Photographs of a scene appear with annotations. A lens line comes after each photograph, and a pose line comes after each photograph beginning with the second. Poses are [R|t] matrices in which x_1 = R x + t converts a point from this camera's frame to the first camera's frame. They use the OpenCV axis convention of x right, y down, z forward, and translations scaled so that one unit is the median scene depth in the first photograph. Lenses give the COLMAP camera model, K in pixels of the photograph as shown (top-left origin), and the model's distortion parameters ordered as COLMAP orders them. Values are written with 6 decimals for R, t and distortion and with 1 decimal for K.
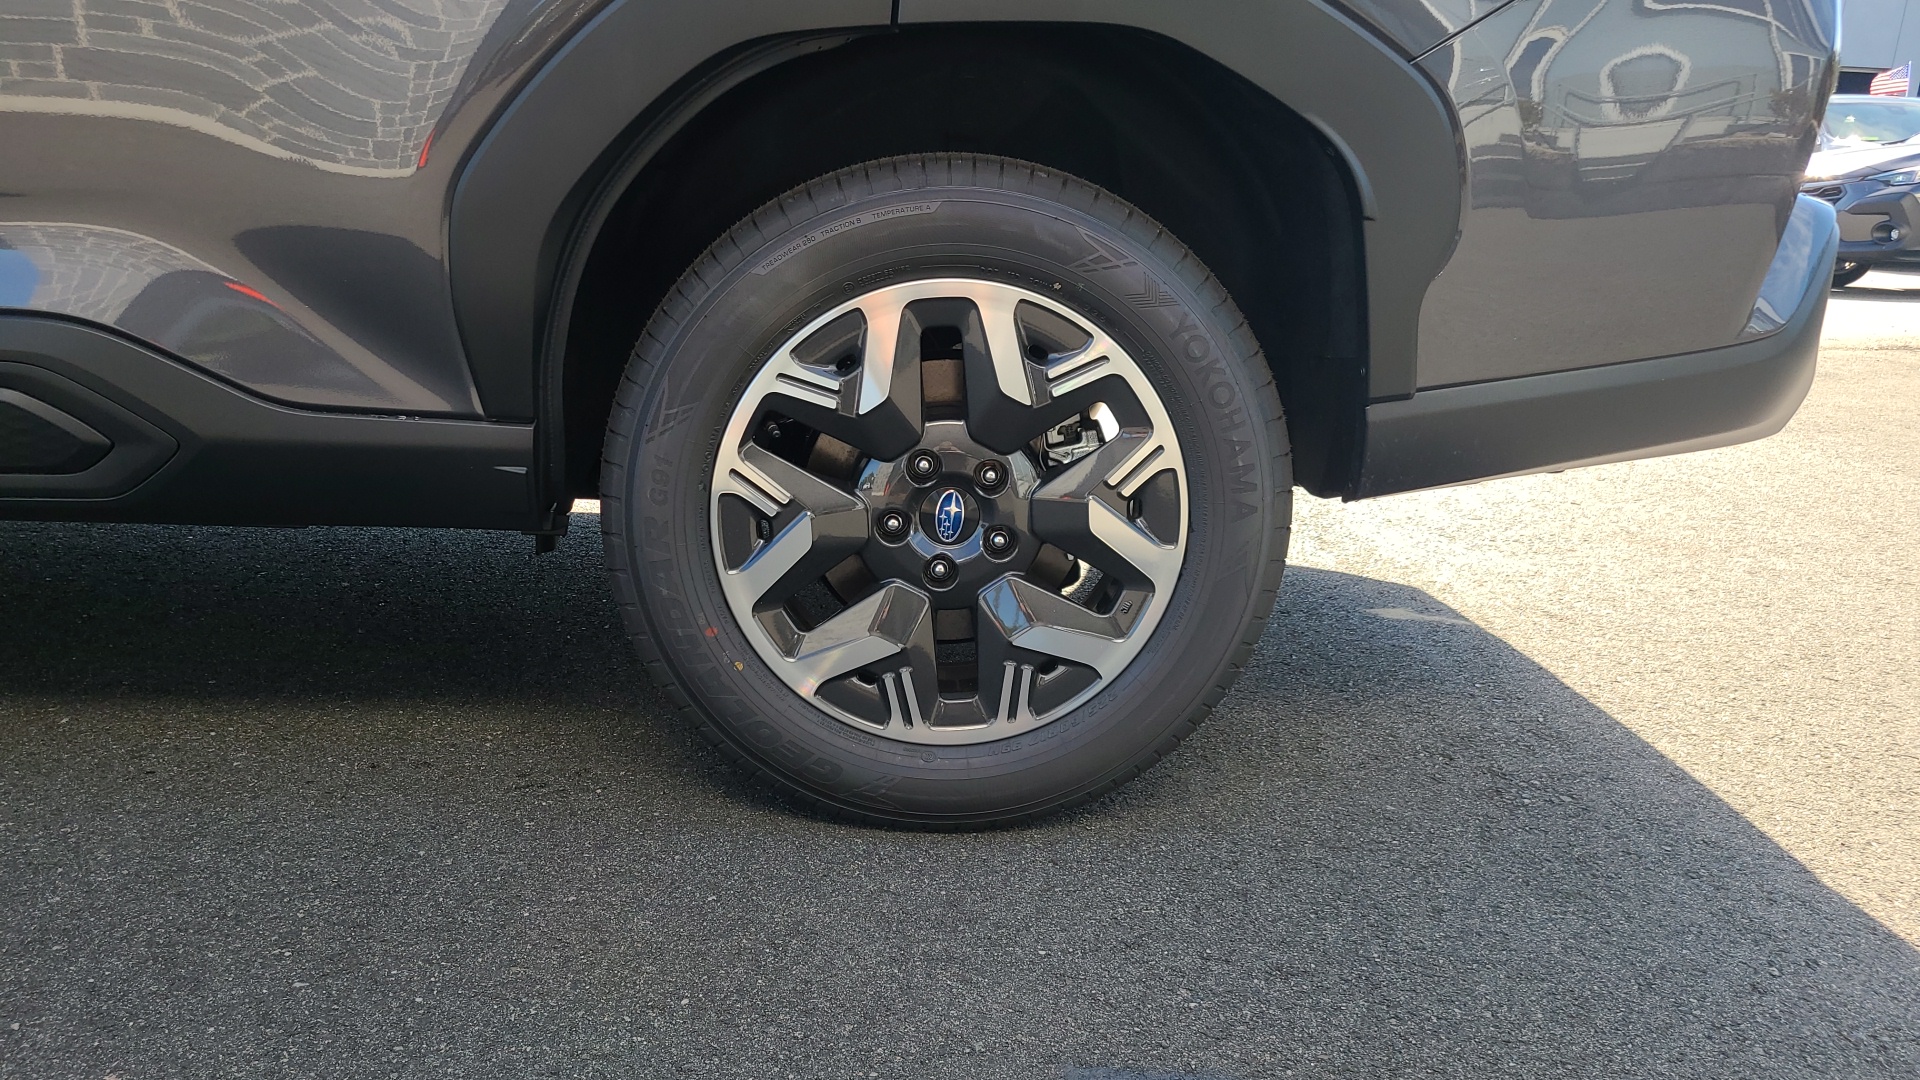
lens RADIAL K [[1482.5, 0, 960.0], [0, 1482.5, 540.0], [0, 0, 1]] dist [0.053016, -0.048606]
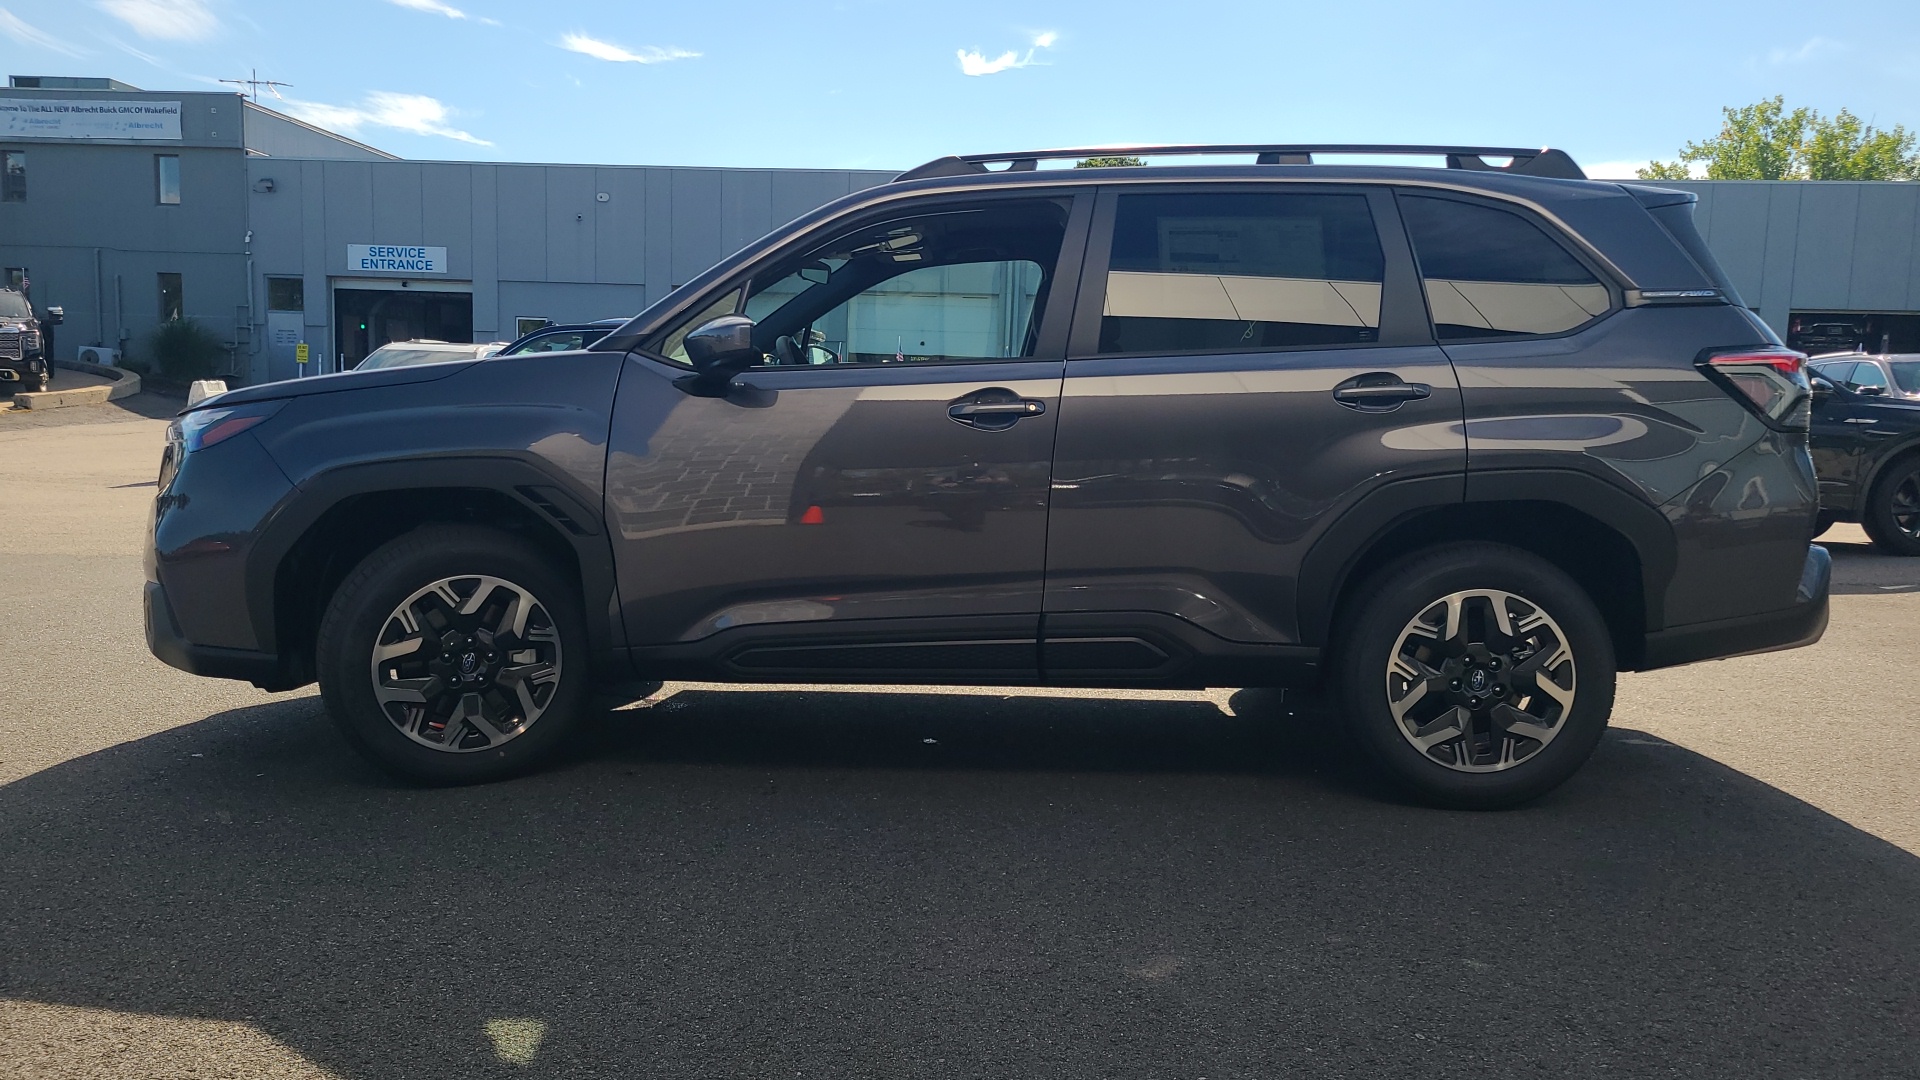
lens RADIAL K [[1433.3, 0, 960.0], [0, 1433.3, 540.0], [0, 0, 1]] dist [0.049225, -0.001203]
pose [[0.998960, -0.022515, -0.039652, -0.798237], [0.016831, 0.990254, -0.138252, 0.073831], [0.042379, 0.137441, 0.989603, -1.532261]]
